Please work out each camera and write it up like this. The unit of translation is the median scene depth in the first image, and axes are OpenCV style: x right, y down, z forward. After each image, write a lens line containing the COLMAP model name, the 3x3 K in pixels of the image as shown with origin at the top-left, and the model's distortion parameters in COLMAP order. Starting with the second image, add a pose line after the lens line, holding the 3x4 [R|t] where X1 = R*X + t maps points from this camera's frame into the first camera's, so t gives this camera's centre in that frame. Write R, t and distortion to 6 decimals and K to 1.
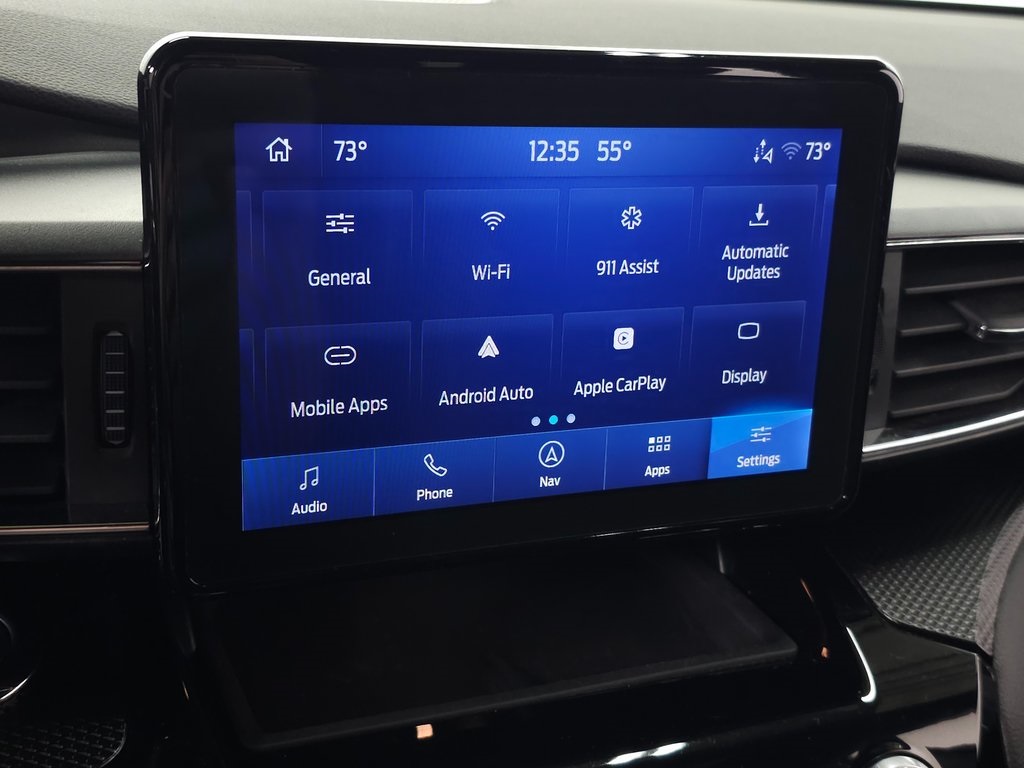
lens RADIAL K [[1240.9, 0, 513.8], [0, 1240.9, 380.5], [0, 0, 1]] dist [0.081201, -0.099169]
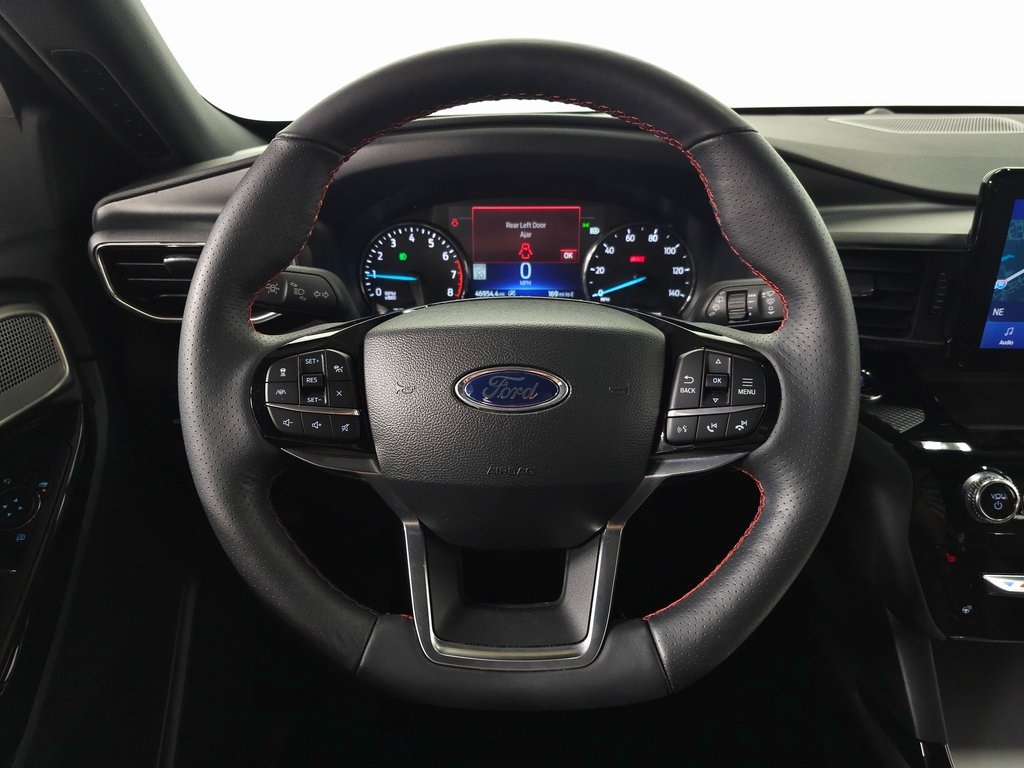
lens RADIAL K [[722.1, 0, 513.2], [0, 722.1, 377.7], [0, 0, 1]] dist [0.004588, -0.006835]
pose [[0.906670, 0.104811, -0.408613, -0.426729], [-0.071905, 0.992865, 0.095125, 0.092896], [0.415668, -0.056865, 0.907737, -0.759268]]
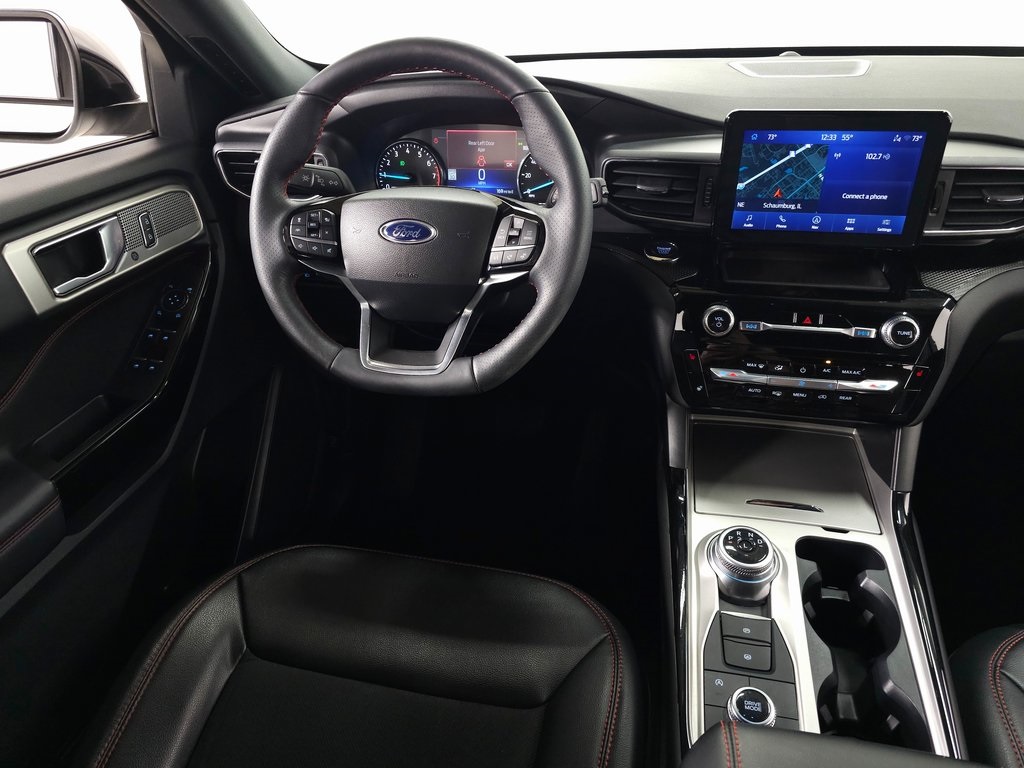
lens RADIAL K [[692.9, 0, 502.8], [0, 692.9, 389.0], [0, 0, 1]] dist [0.041507, -0.047827]
pose [[0.817612, 0.220773, -0.531761, 0.470166], [-0.103294, 0.964825, 0.241750, 0.134147], [0.566428, -0.142730, 0.811657, -1.290576]]
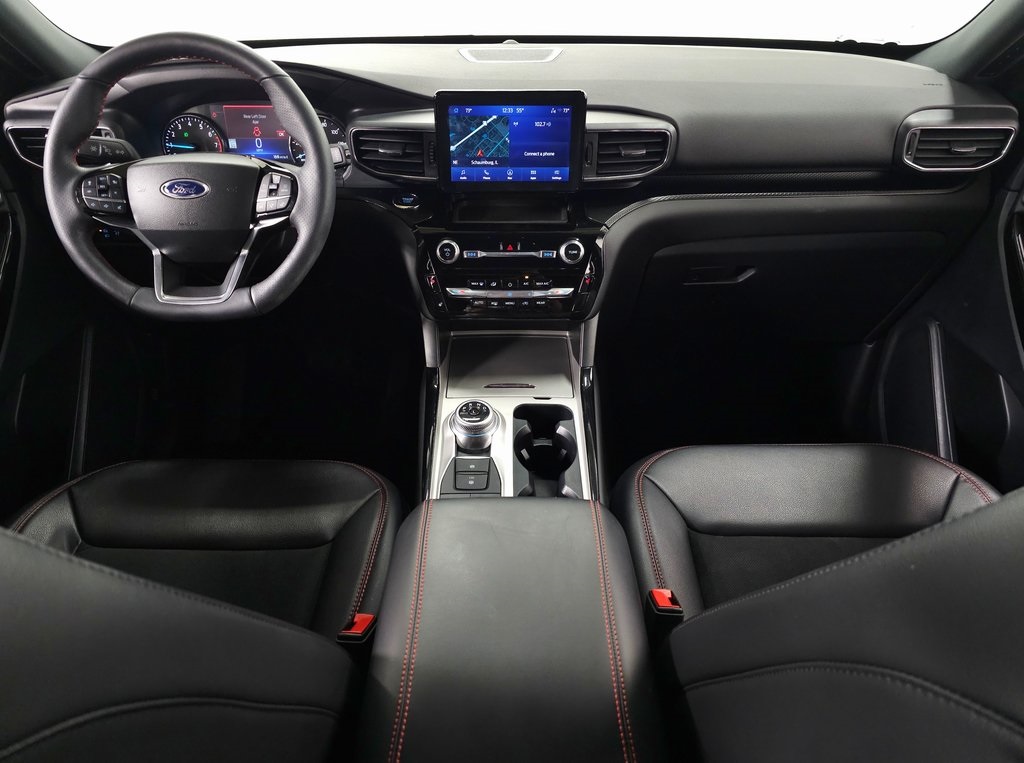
lens RADIAL K [[692.9, 0, 502.8], [0, 692.9, 386.5], [0, 0, 1]] dist [0.041507, -0.047827]
pose [[0.924483, 0.157881, -0.346993, 1.086180], [-0.068623, 0.964262, 0.255909, 0.170898], [0.374996, -0.212772, 0.902279, -1.720202]]
